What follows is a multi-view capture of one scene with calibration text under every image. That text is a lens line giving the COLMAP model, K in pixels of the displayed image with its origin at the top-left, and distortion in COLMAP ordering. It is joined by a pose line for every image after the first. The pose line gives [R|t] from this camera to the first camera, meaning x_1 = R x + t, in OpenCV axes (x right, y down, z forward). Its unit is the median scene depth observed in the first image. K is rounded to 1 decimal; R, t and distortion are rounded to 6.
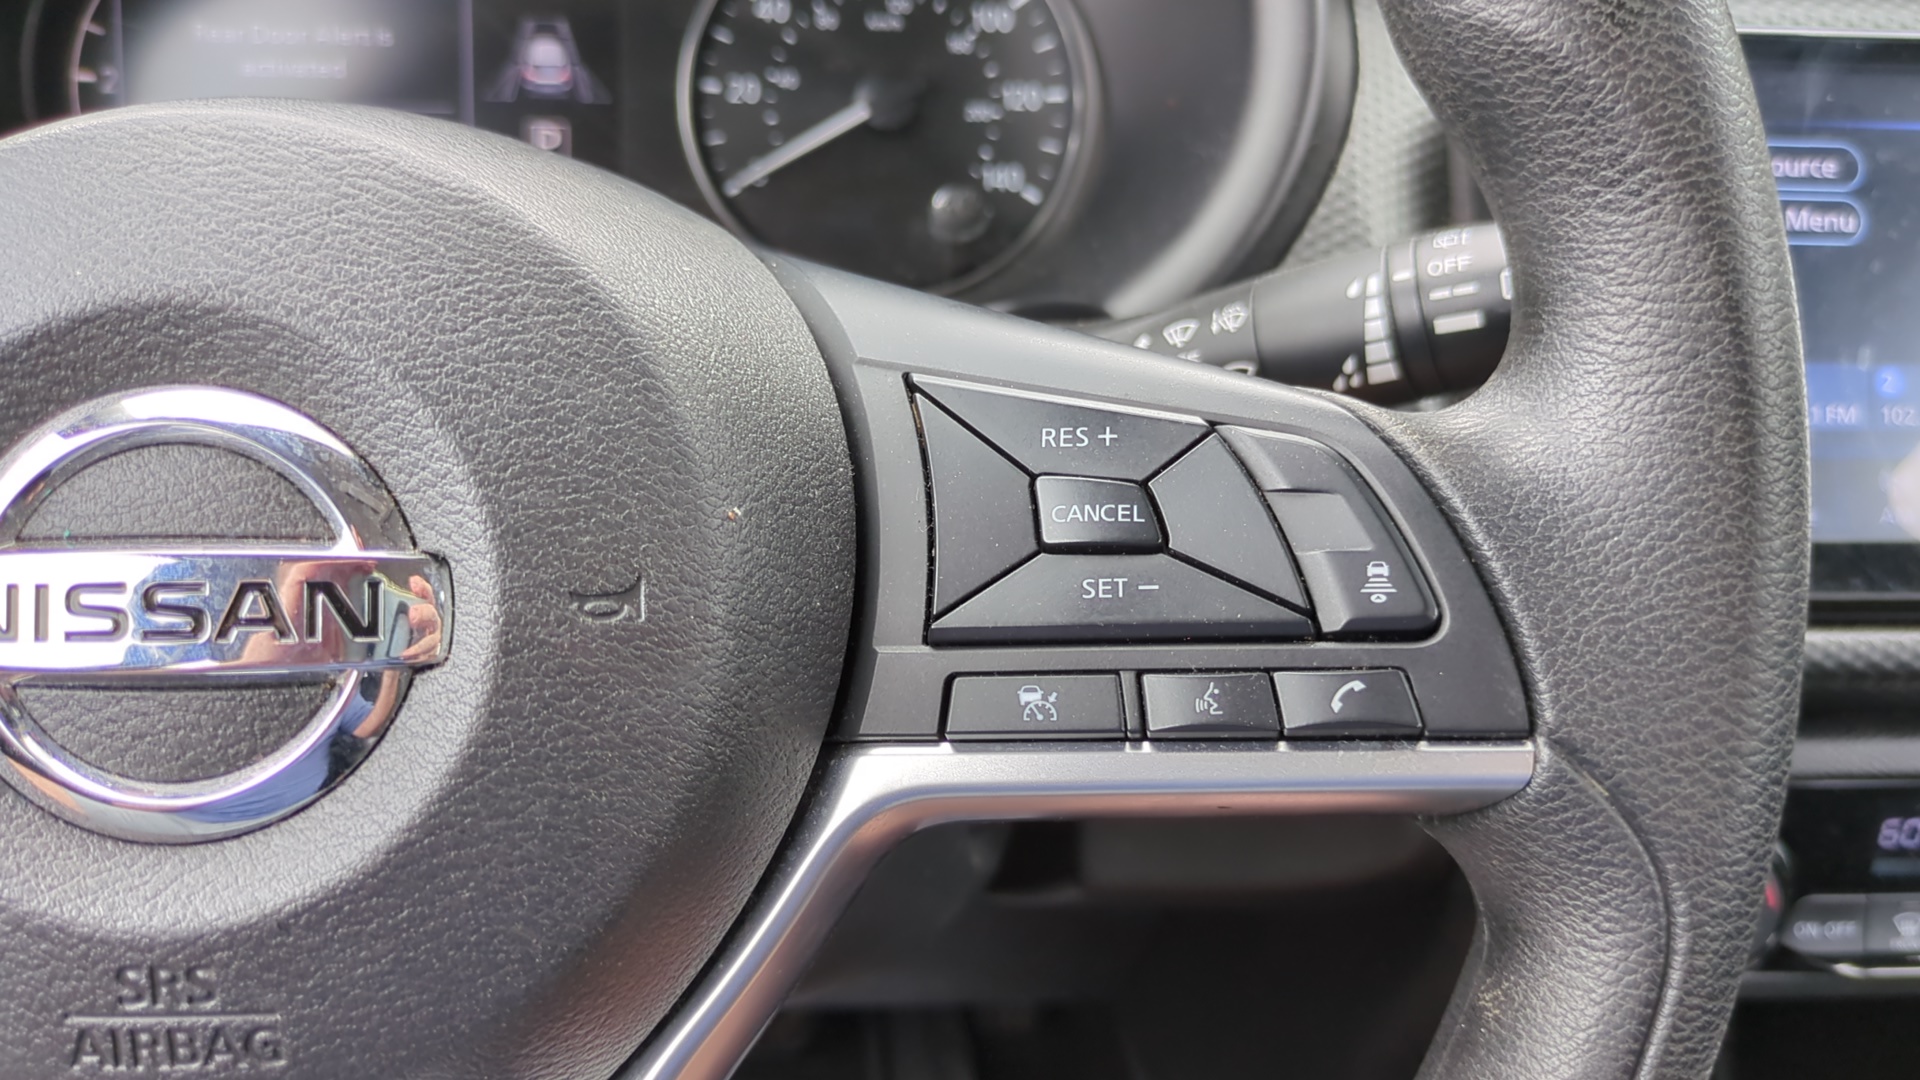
lens RADIAL K [[1522.4, 0, 961.9], [0, 1522.4, 532.8], [0, 0, 1]] dist [0.006448, -0.039414]
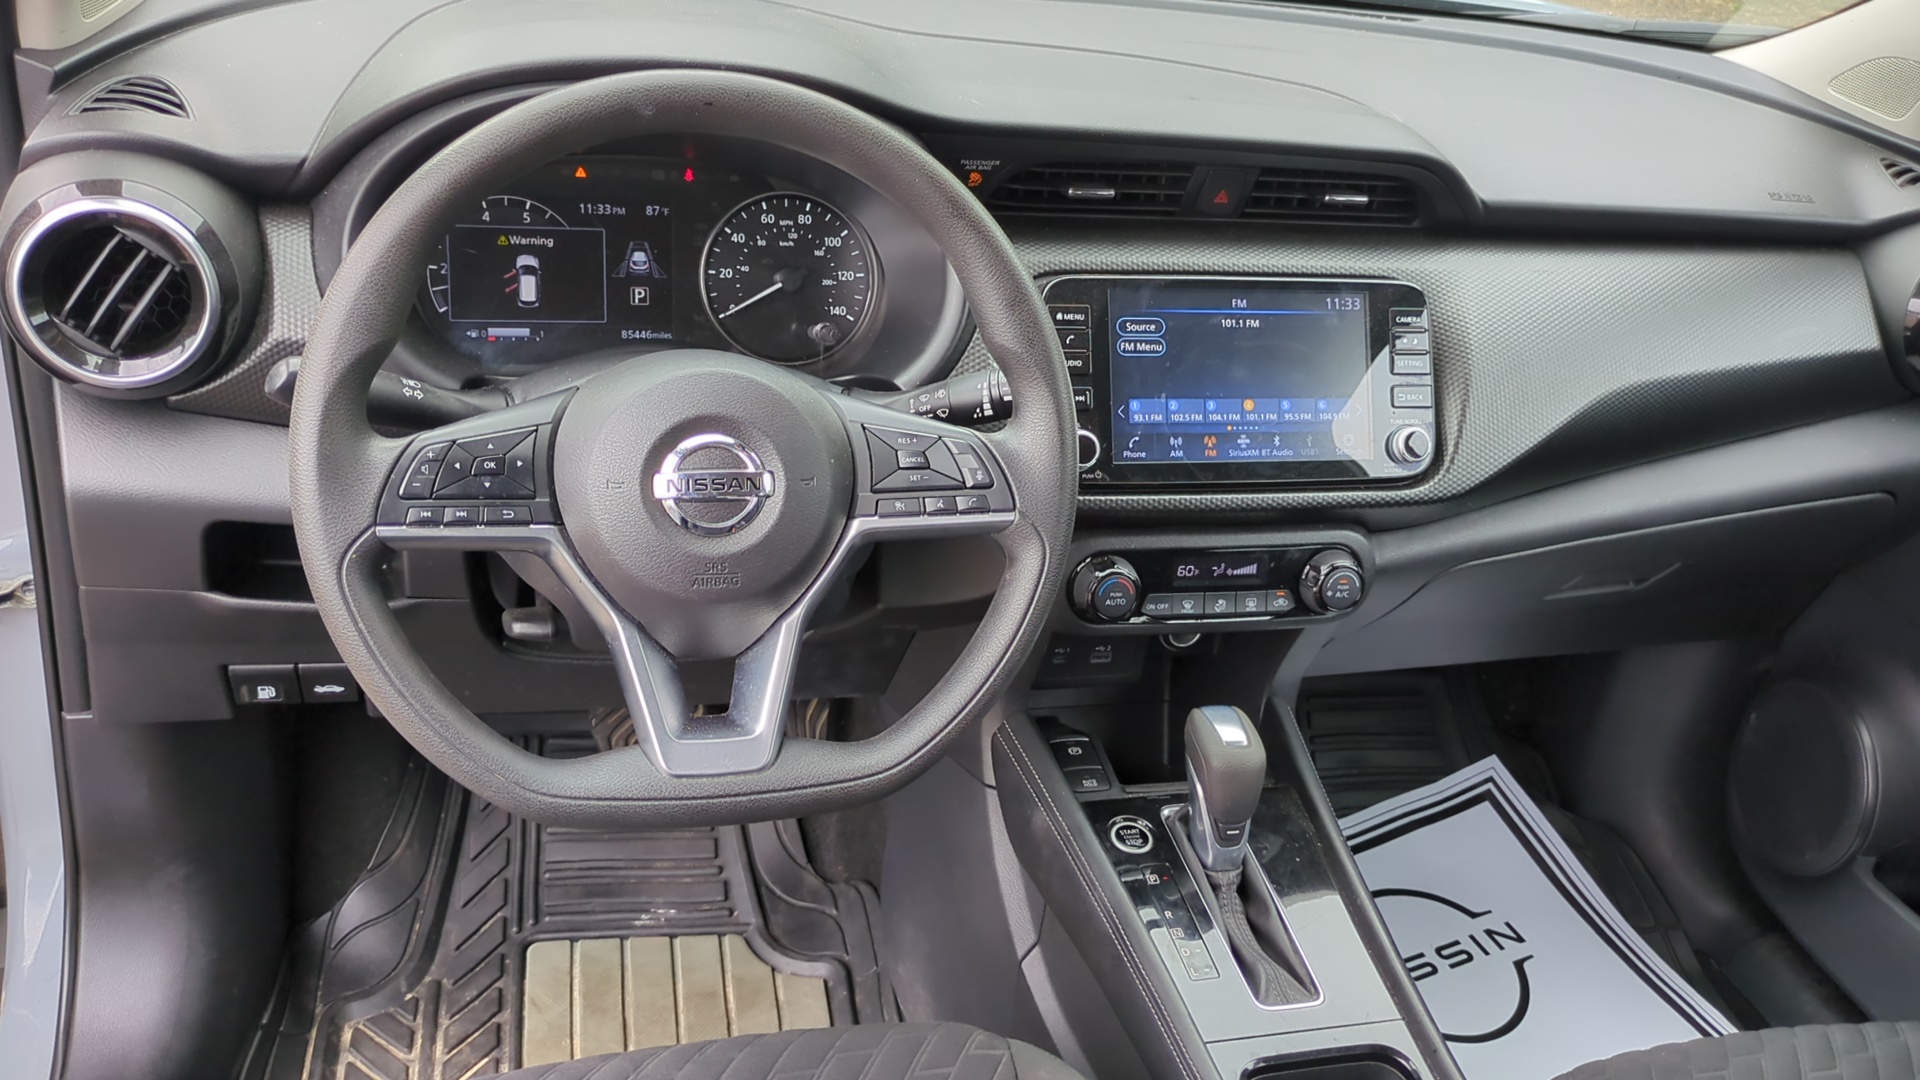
lens RADIAL K [[1522.4, 0, 964.8], [0, 1522.4, 531.2], [0, 0, 1]] dist [0.006448, -0.039414]
pose [[0.978847, -0.023865, 0.203196, -0.629930], [0.014947, 0.998861, 0.045309, -0.003851], [-0.204046, -0.041314, 0.978089, -3.140725]]
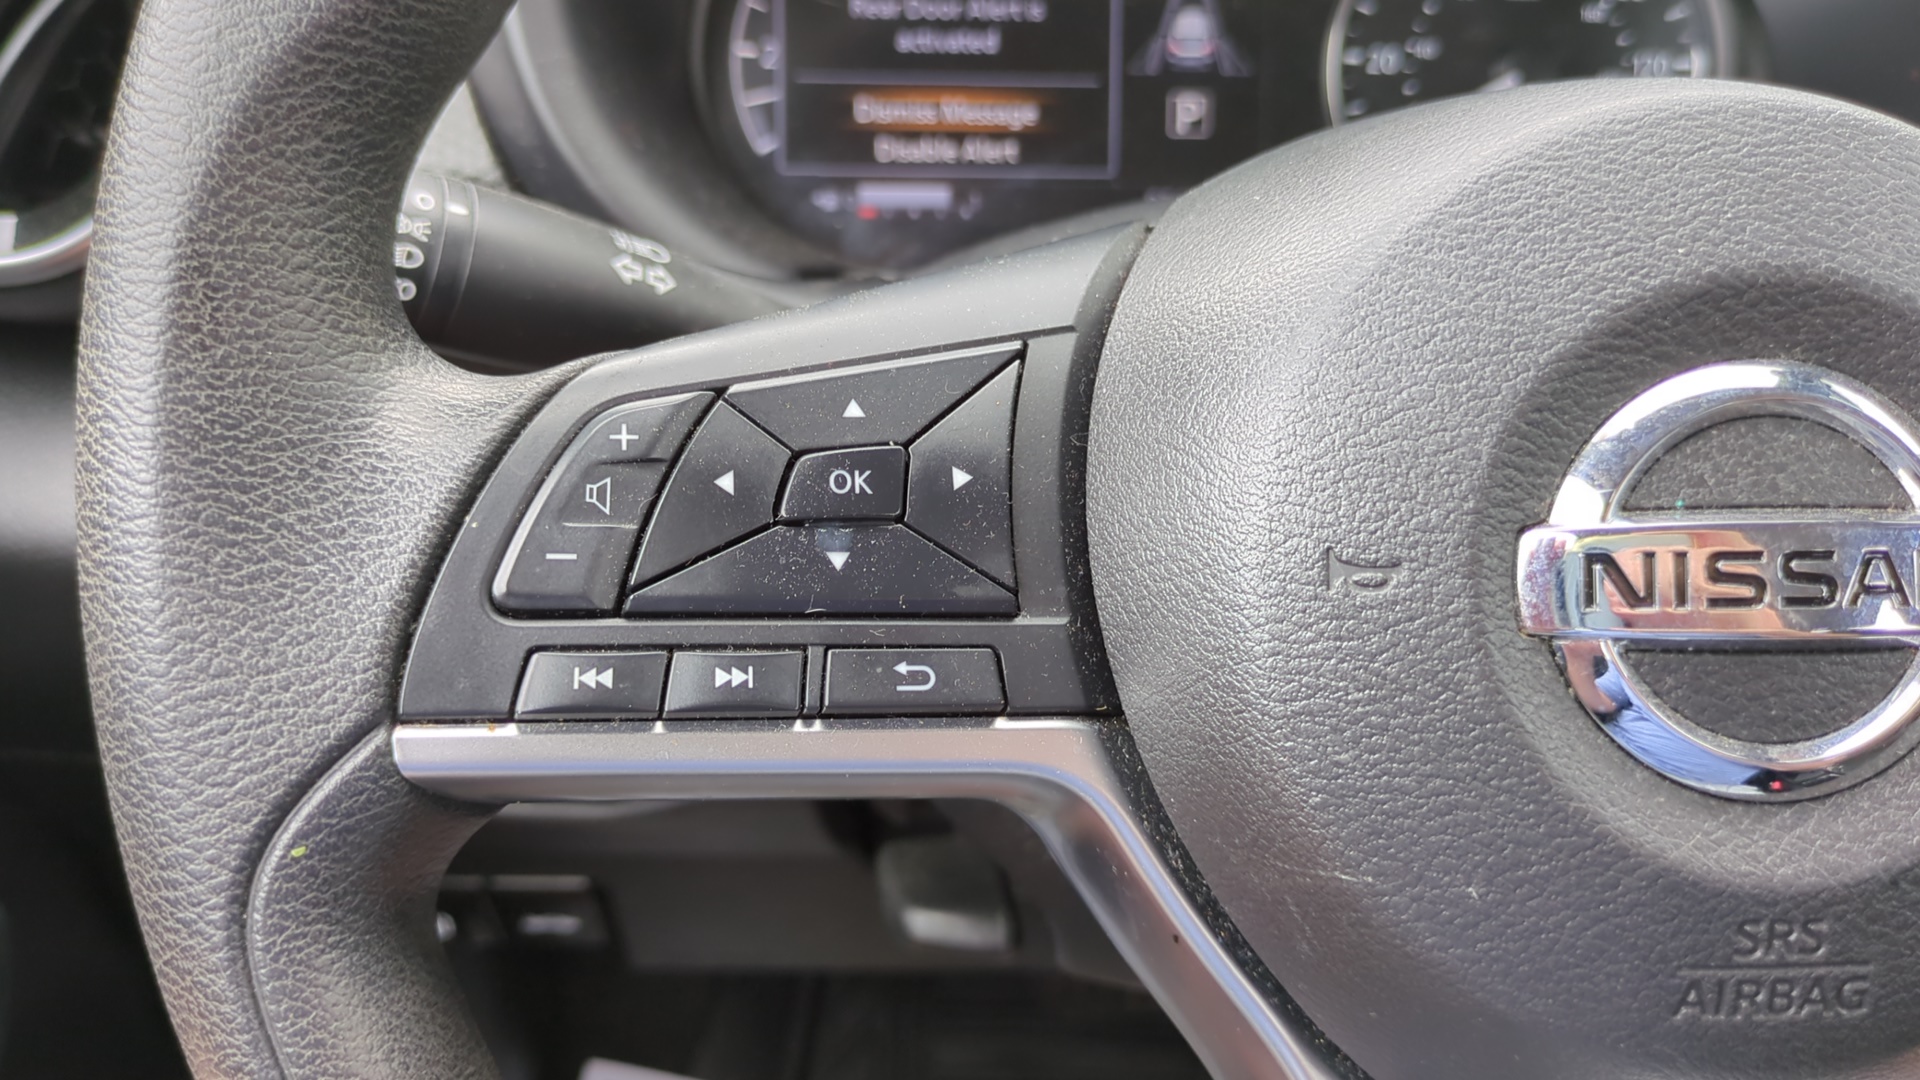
lens RADIAL K [[1522.4, 0, 957.2], [0, 1522.4, 540.1], [0, 0, 1]] dist [0.006448, -0.039414]
pose [[0.999402, -0.001760, -0.034544, -0.921433], [0.002627, 0.999682, 0.025063, -0.002012], [0.034489, -0.025139, 0.999089, -0.046801]]
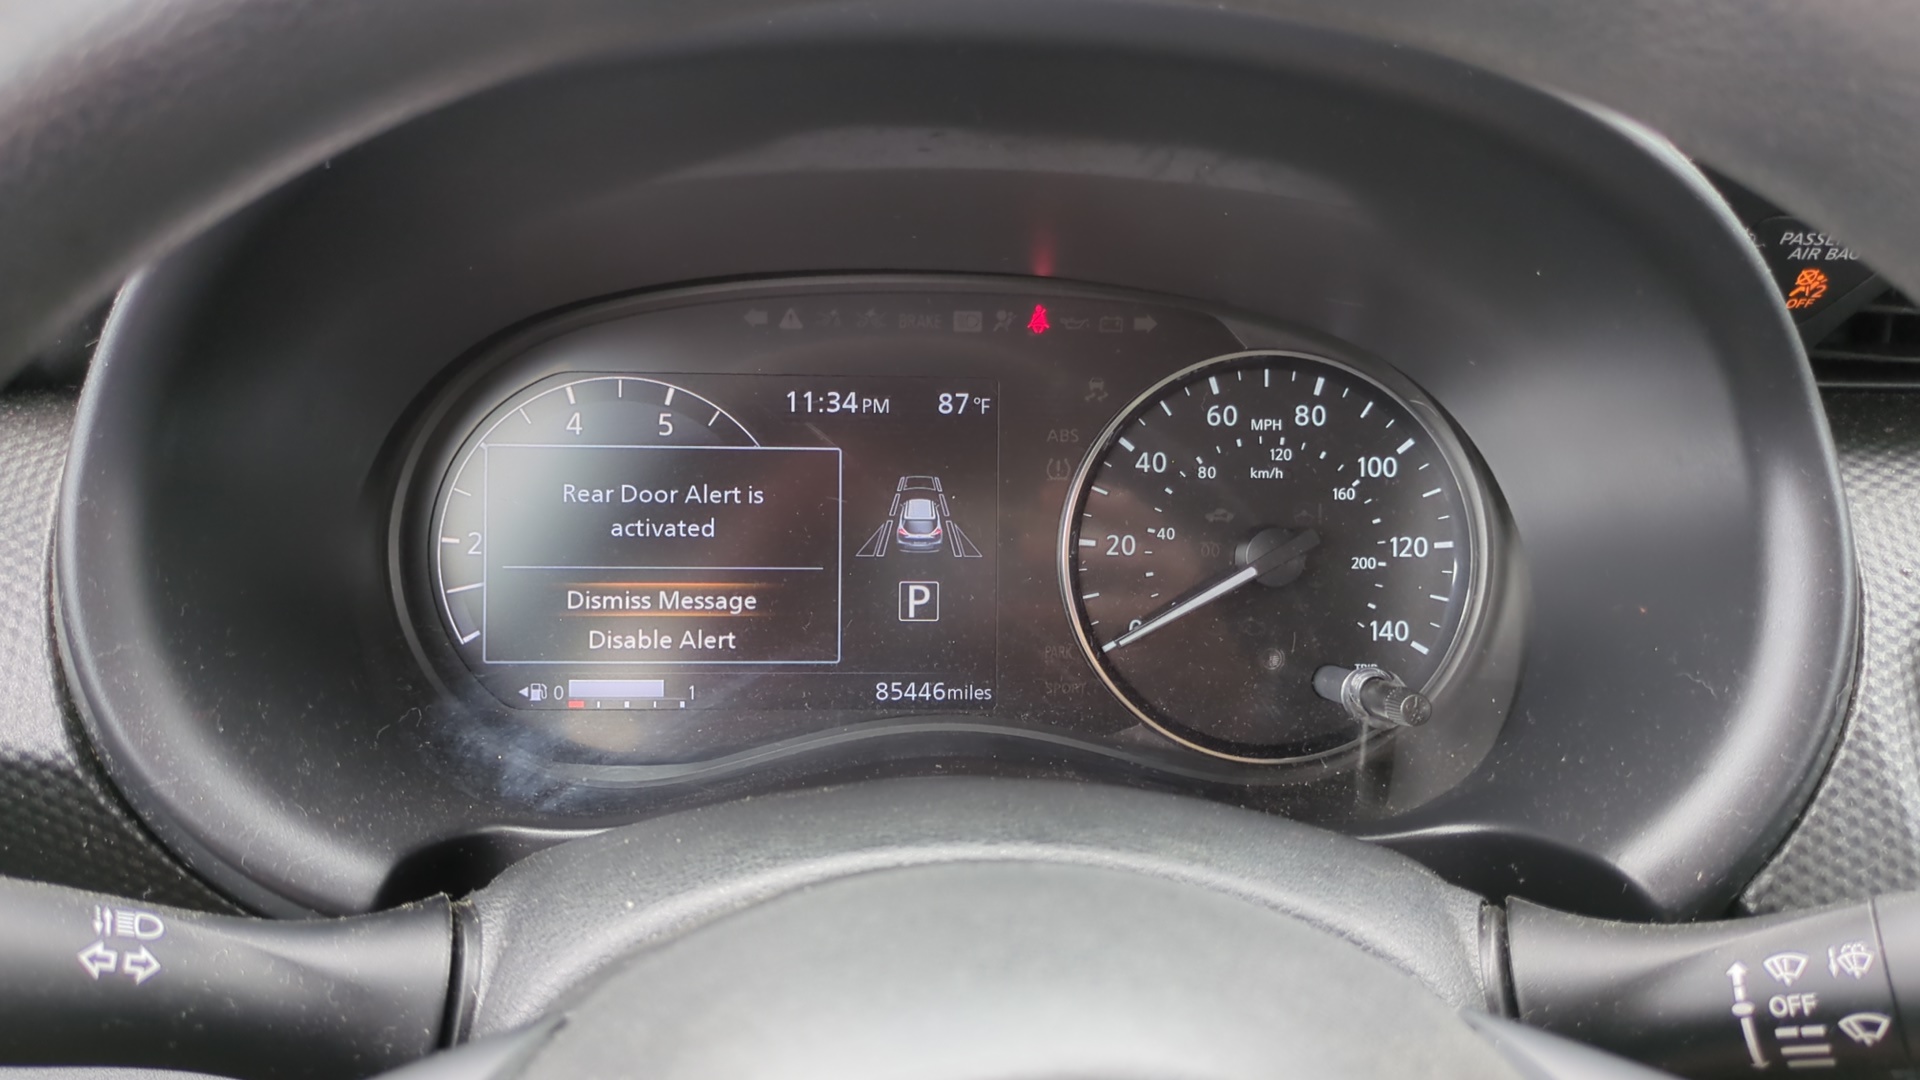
lens RADIAL K [[1522.4, 0, 951.3], [0, 1522.4, 550.9], [0, 0, 1]] dist [0.006448, -0.039414]
pose [[0.998667, -0.002964, -0.051540, -0.476259], [-0.002367, 0.994672, -0.103064, -0.444636], [0.051571, 0.103049, 0.993338, 0.096671]]
